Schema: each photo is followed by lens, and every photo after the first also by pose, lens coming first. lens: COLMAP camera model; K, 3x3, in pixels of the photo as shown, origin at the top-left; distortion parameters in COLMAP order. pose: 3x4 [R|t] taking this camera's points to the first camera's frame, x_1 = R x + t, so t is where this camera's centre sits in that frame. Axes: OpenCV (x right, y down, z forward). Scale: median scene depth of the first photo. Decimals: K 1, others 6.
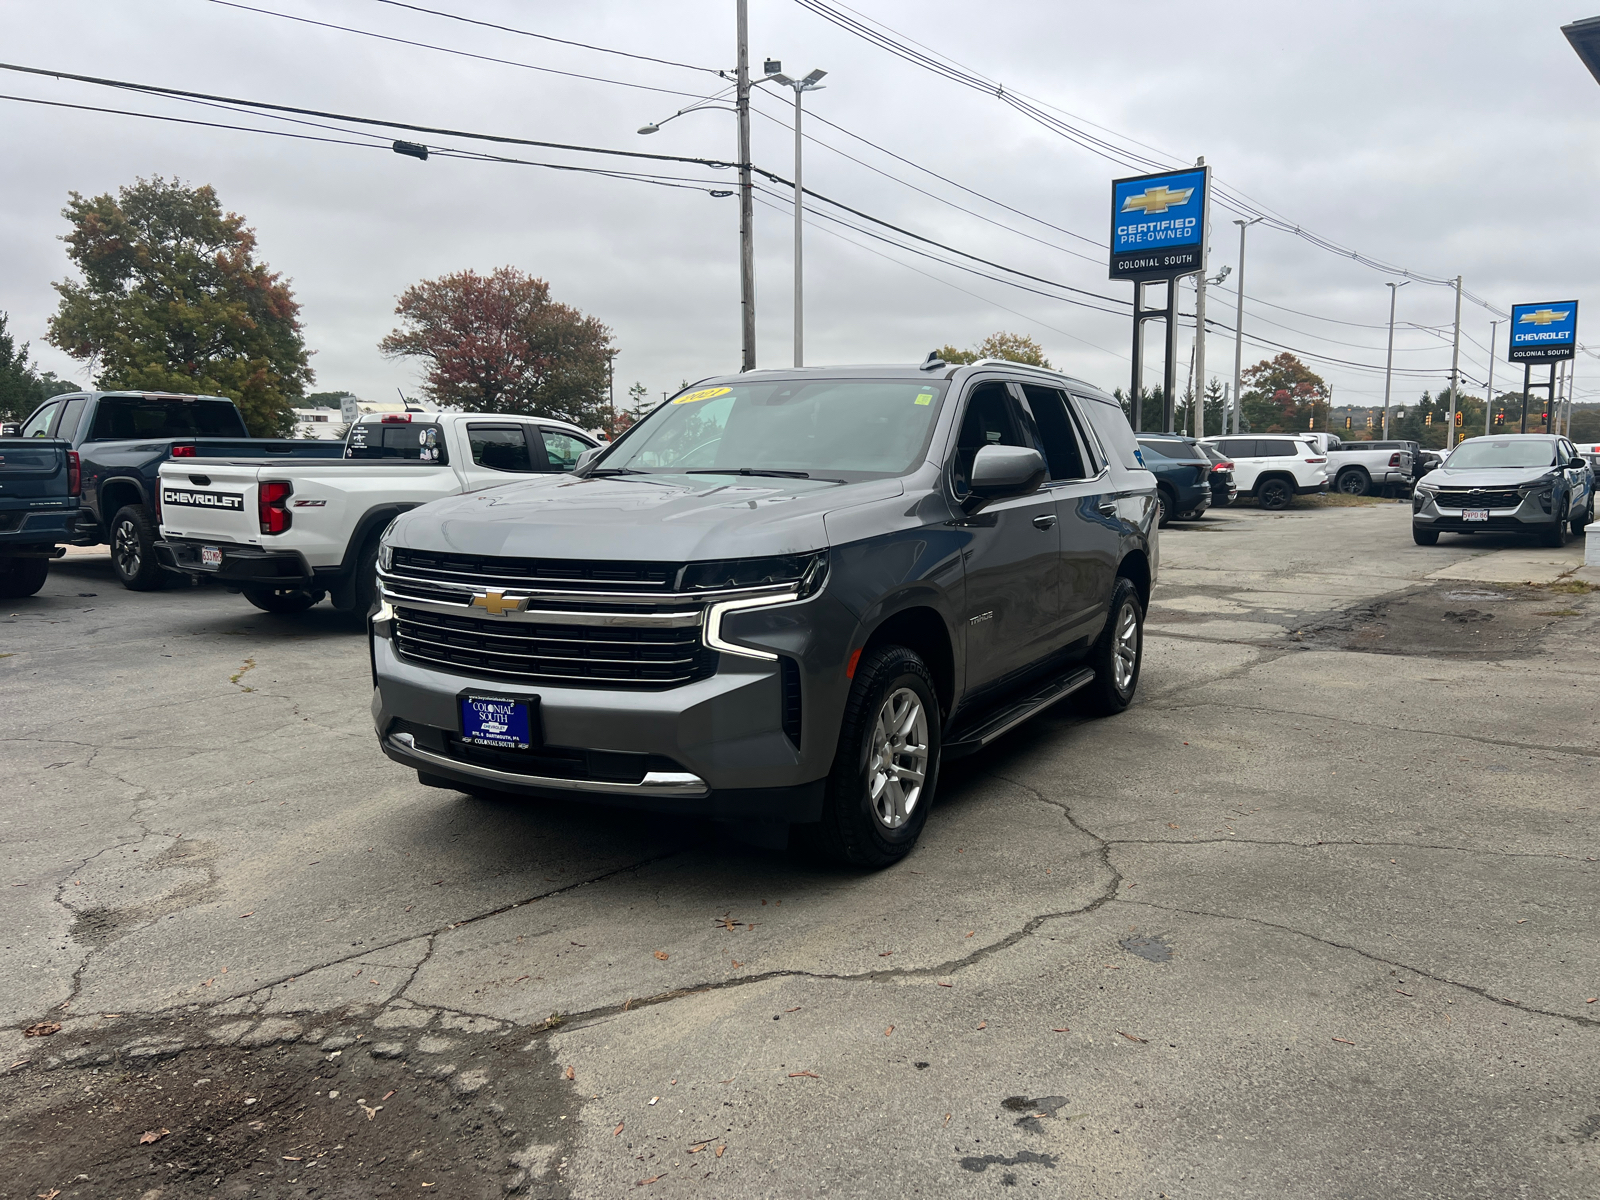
lens RADIAL K [[1214.7, 0, 802.9], [0, 1214.7, 586.3], [0, 0, 1]] dist [0.024834, -0.010473]
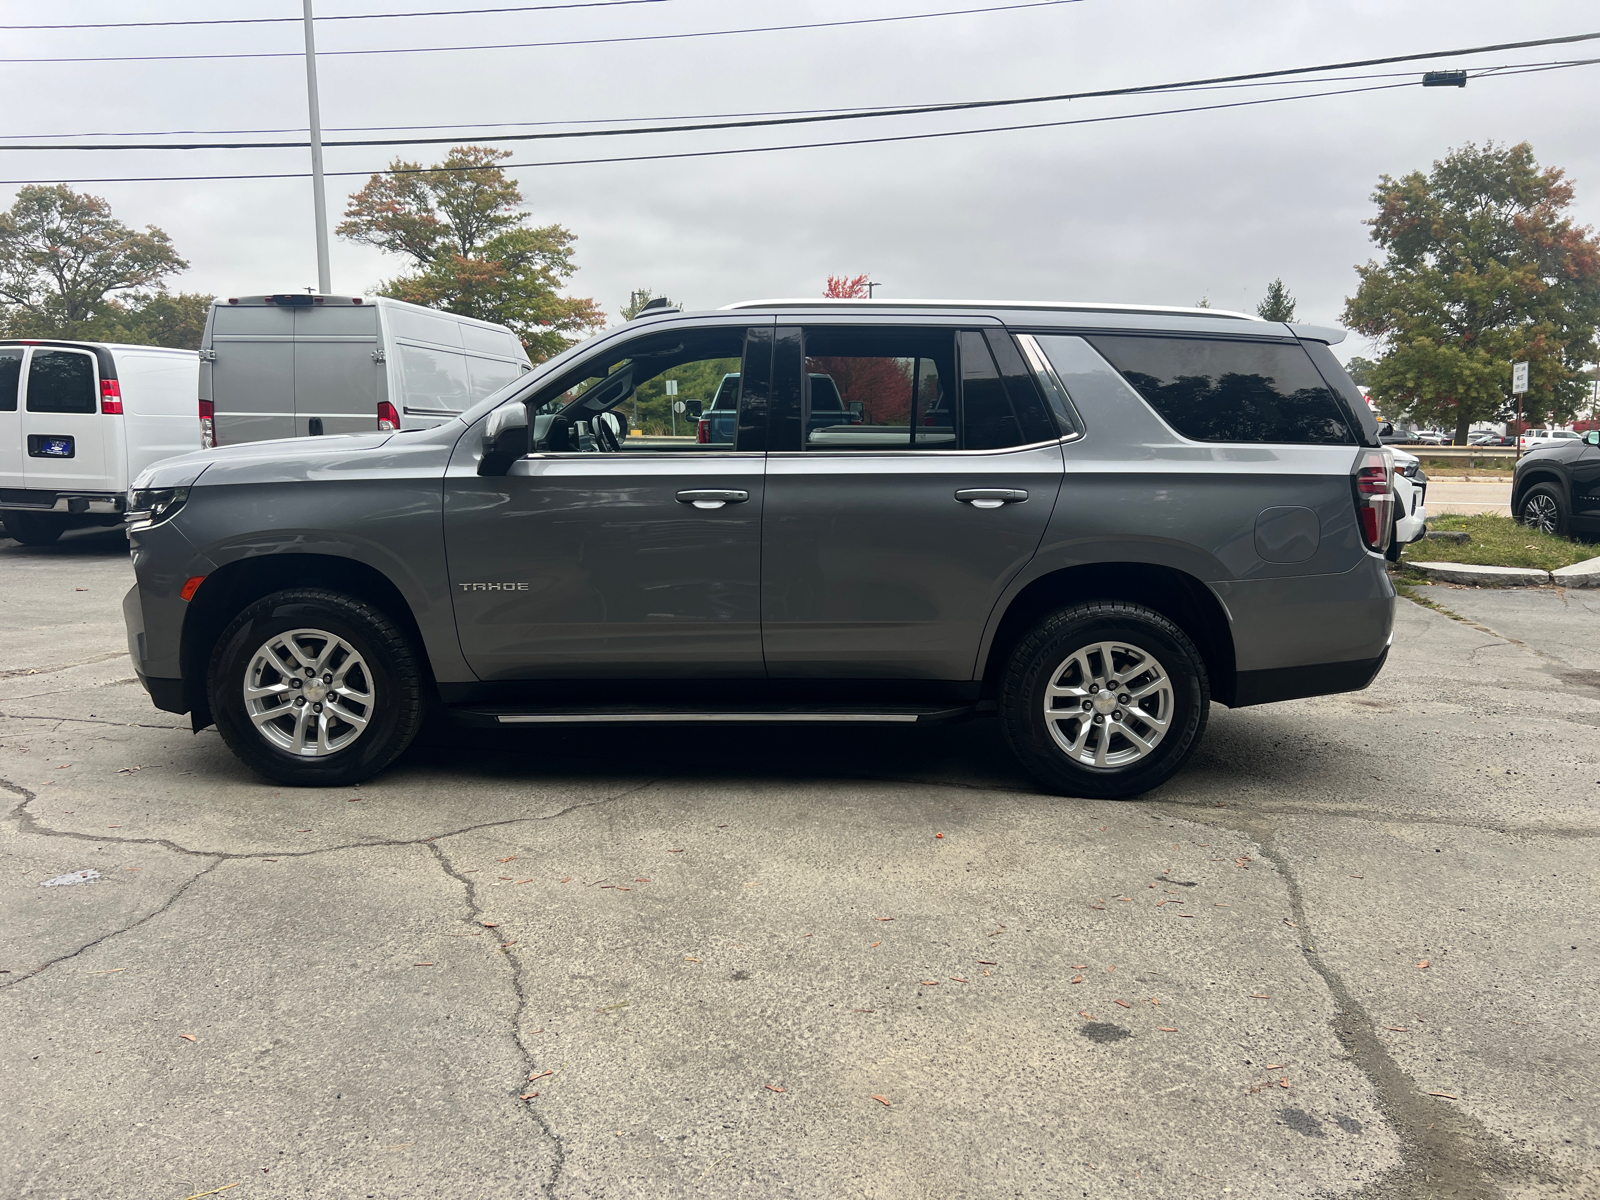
lens RADIAL K [[1214.7, 0, 802.9], [0, 1214.7, 586.3], [0, 0, 1]] dist [0.024834, -0.010473]
pose [[0.499158, 0.121010, -0.858020, 1.133141], [-0.103756, 0.991423, 0.079463, -0.077053], [0.860277, 0.049360, 0.507432, 0.769460]]
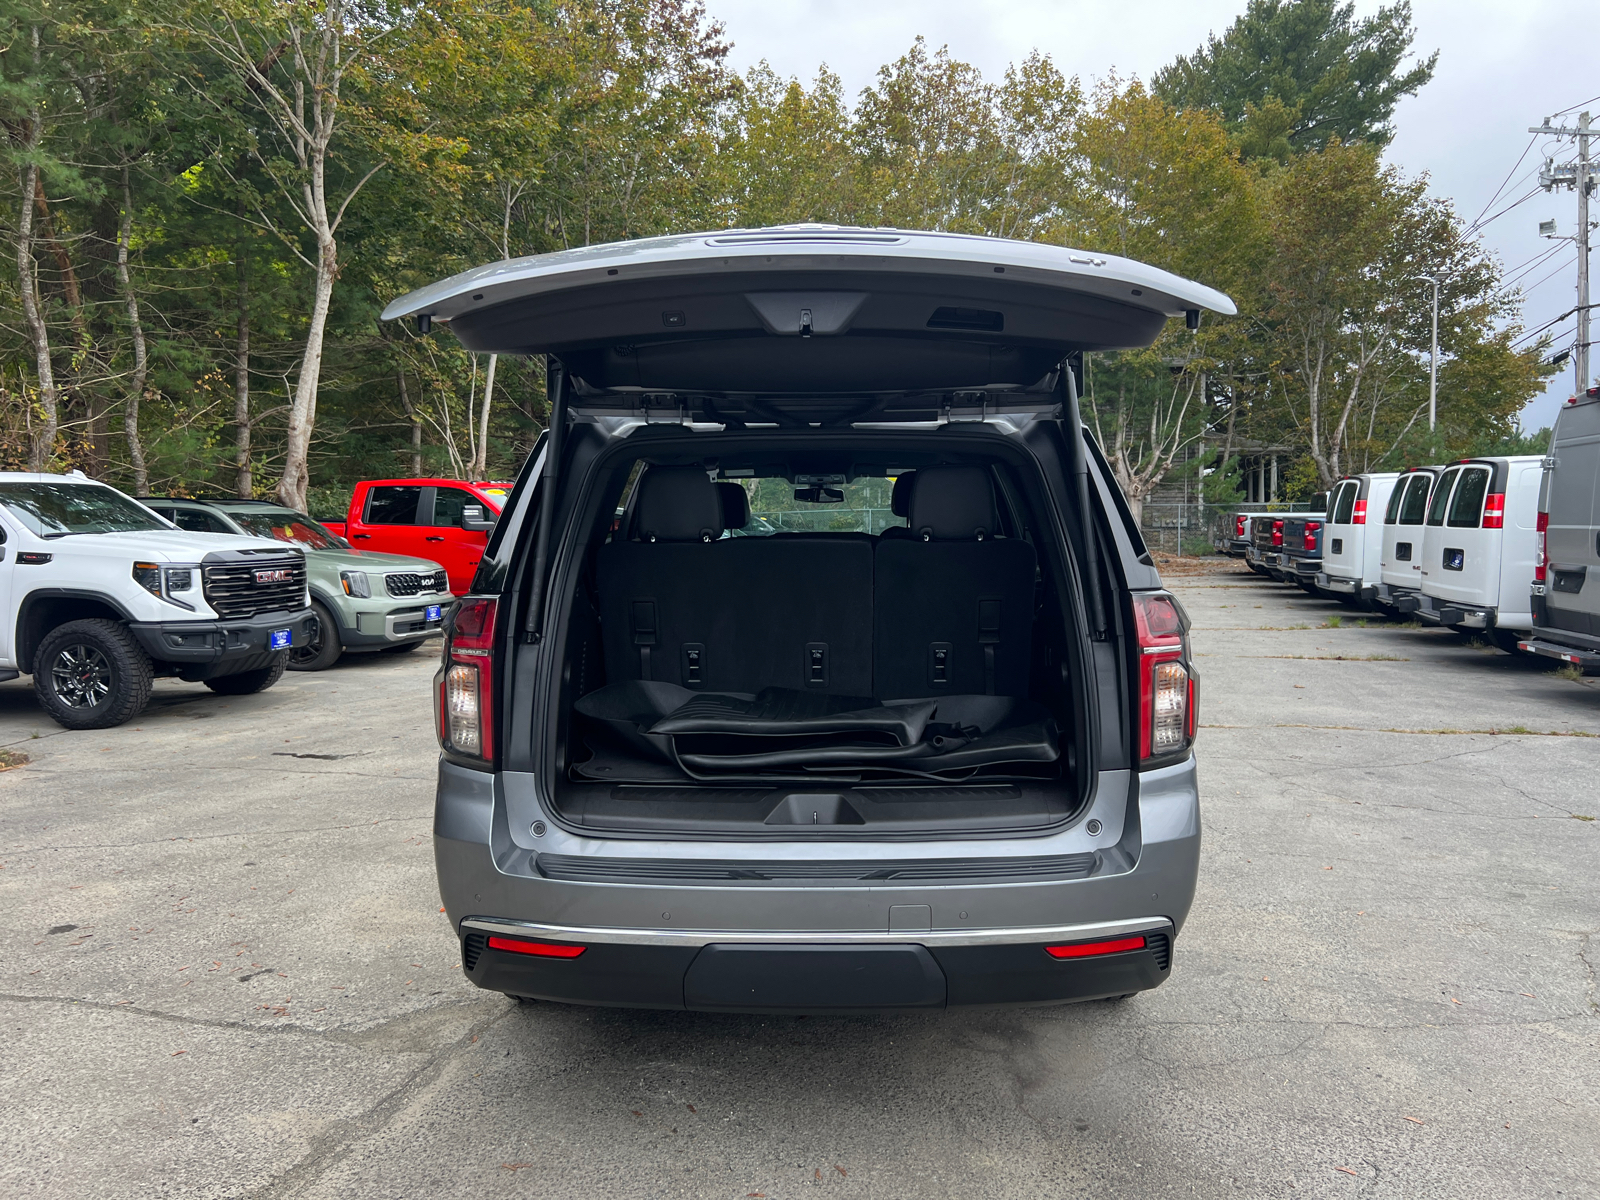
lens RADIAL K [[1183.2, 0, 803.8], [0, 1183.2, 597.3], [0, 0, 1]] dist [0.049941, -0.048932]
pose [[-0.878628, 0.034362, -0.476268, 0.624977], [-0.046249, 0.986594, 0.156502, -0.265489], [0.475261, 0.159535, -0.865260, 2.320042]]
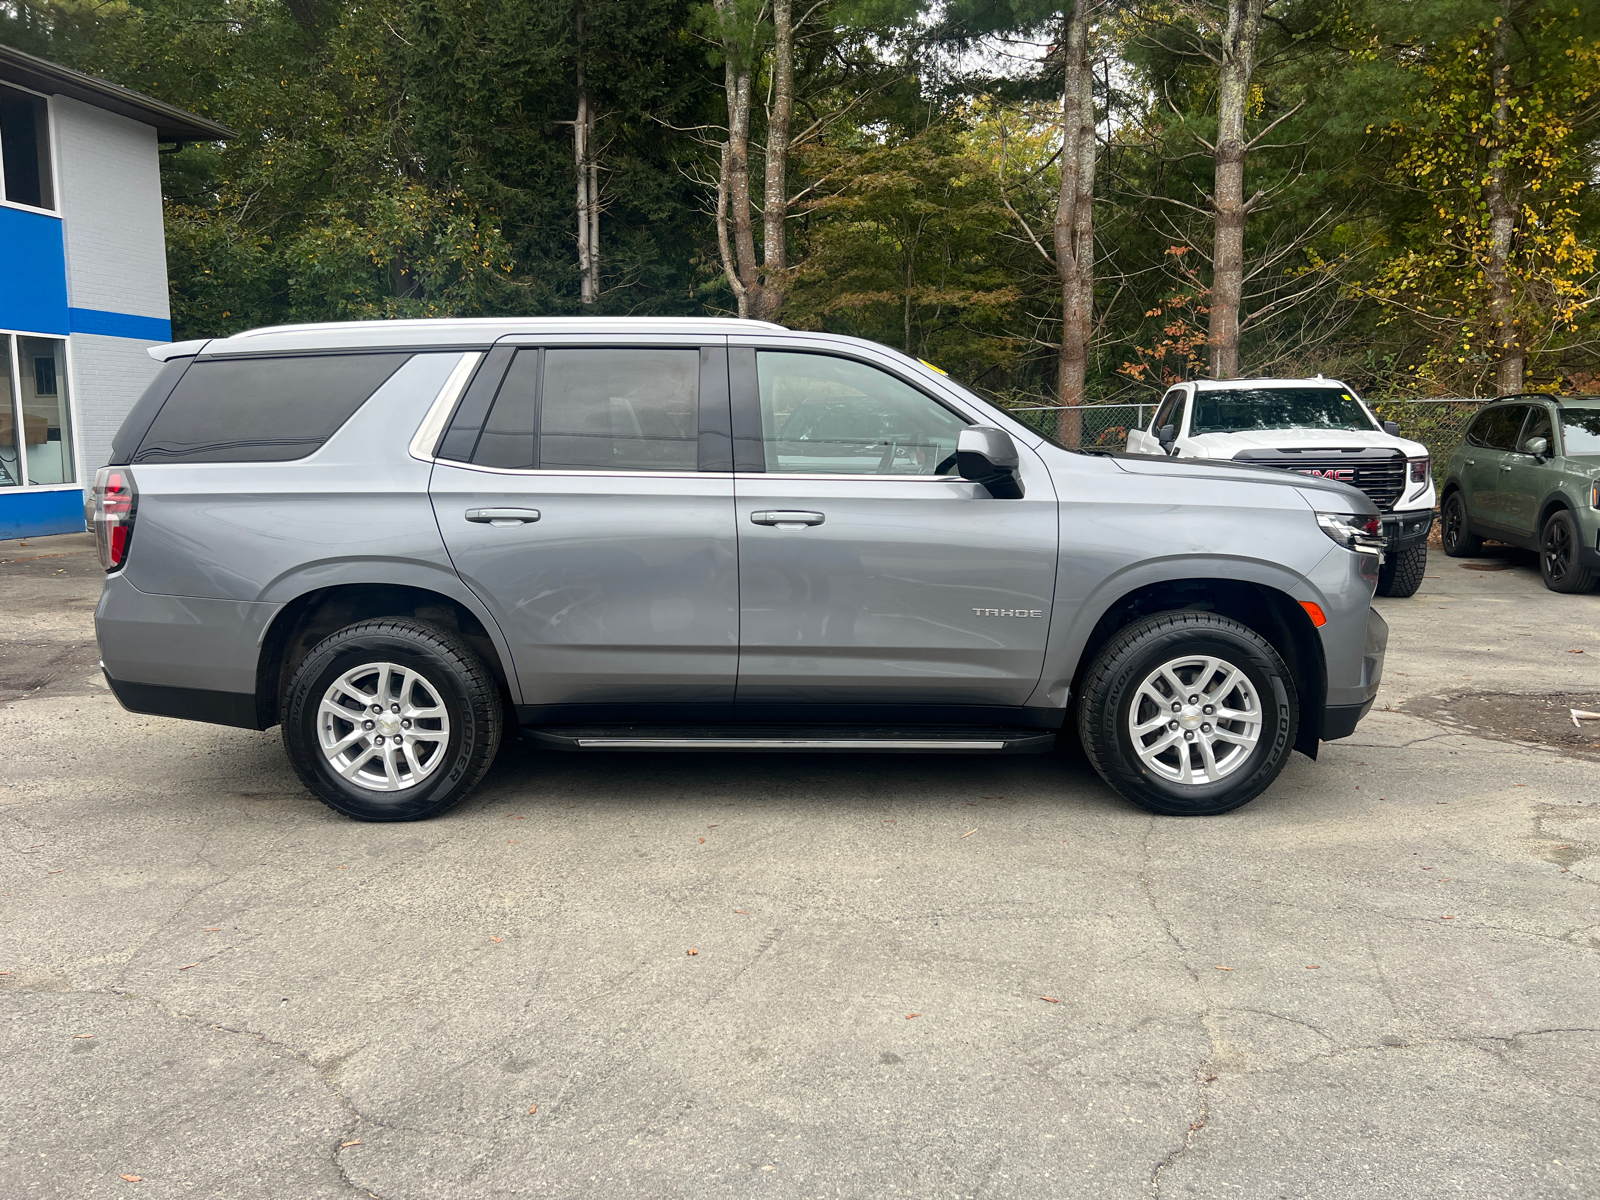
lens RADIAL K [[1205.7, 0, 797.9], [0, 1205.7, 600.6], [0, 0, 1]] dist [0.054085, -0.052242]
pose [[-0.491933, -0.114394, 0.863085, -0.984781], [0.099570, 0.977434, 0.186302, -0.201934], [-0.864921, 0.177585, -0.469442, 1.873617]]
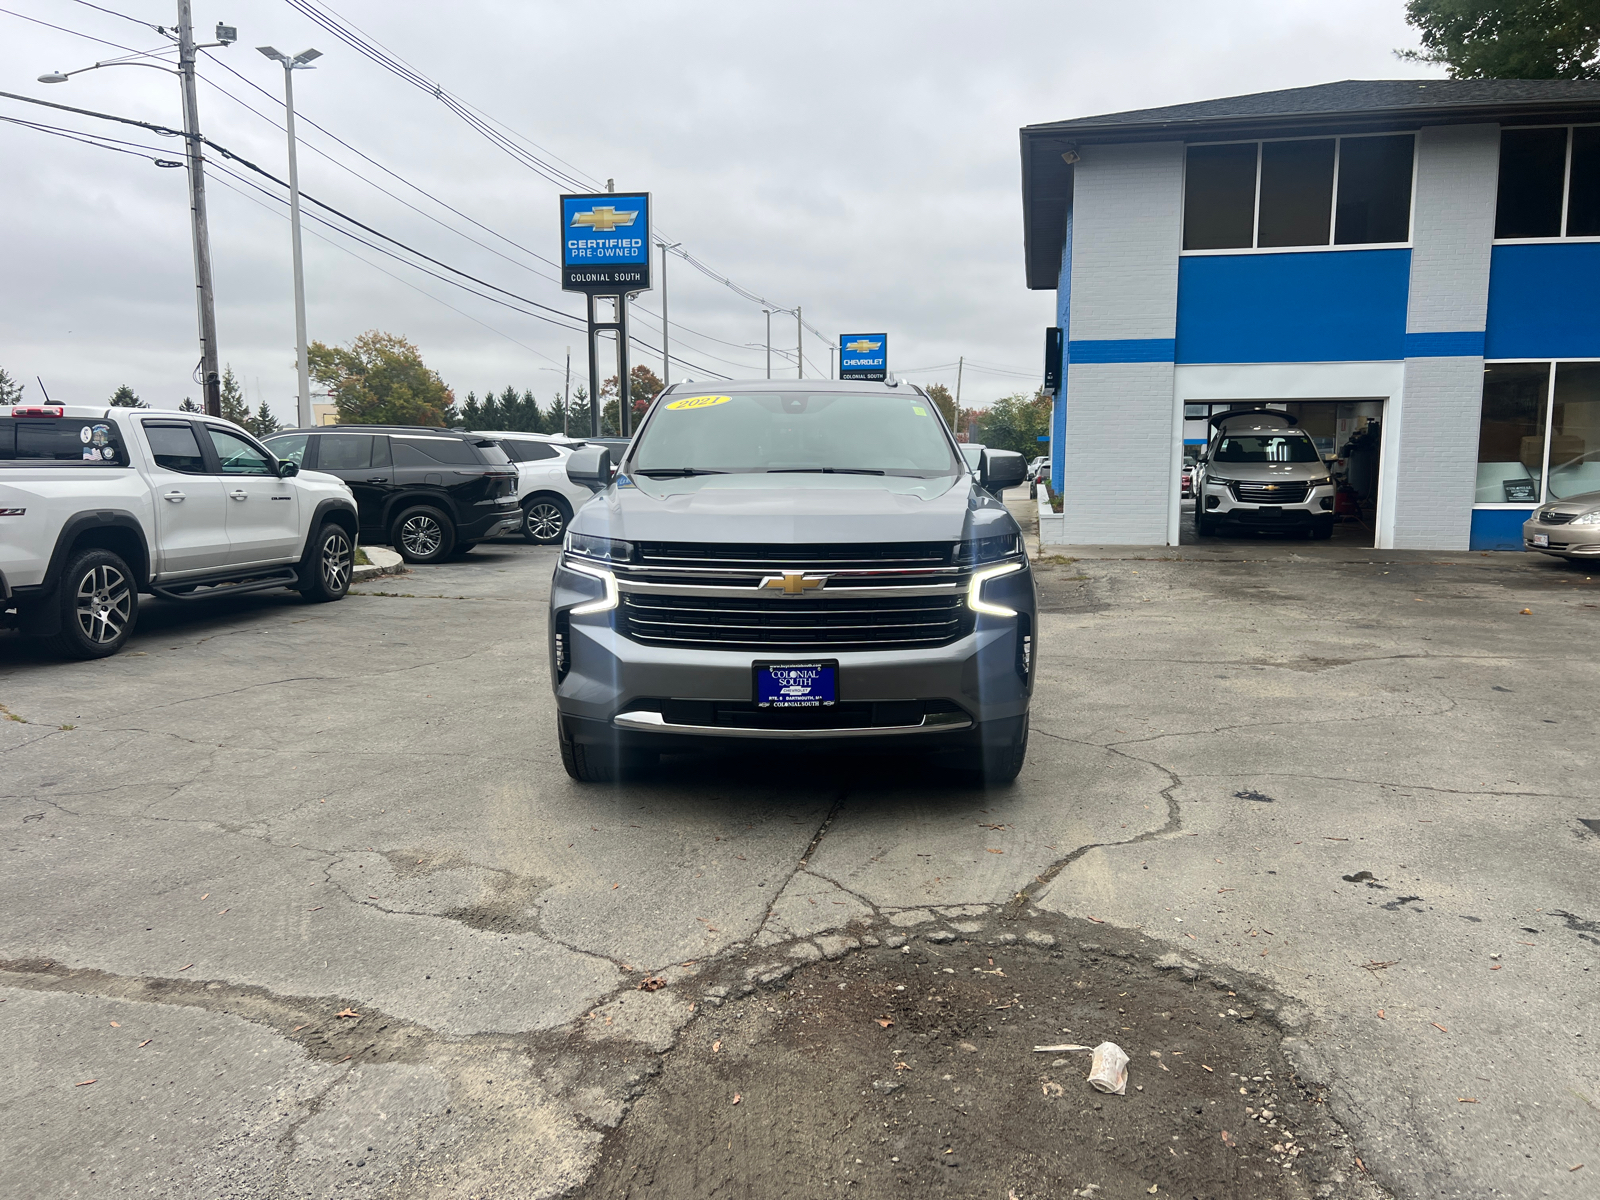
lens RADIAL K [[1209.8, 0, 791.4], [0, 1209.8, 581.6], [0, 0, 1]] dist [0.074191, -0.103076]
pose [[0.872853, -0.046720, 0.485741, -0.689851], [0.050137, 0.998725, 0.005967, 0.004381], [-0.485401, 0.019145, 0.874082, -0.004722]]
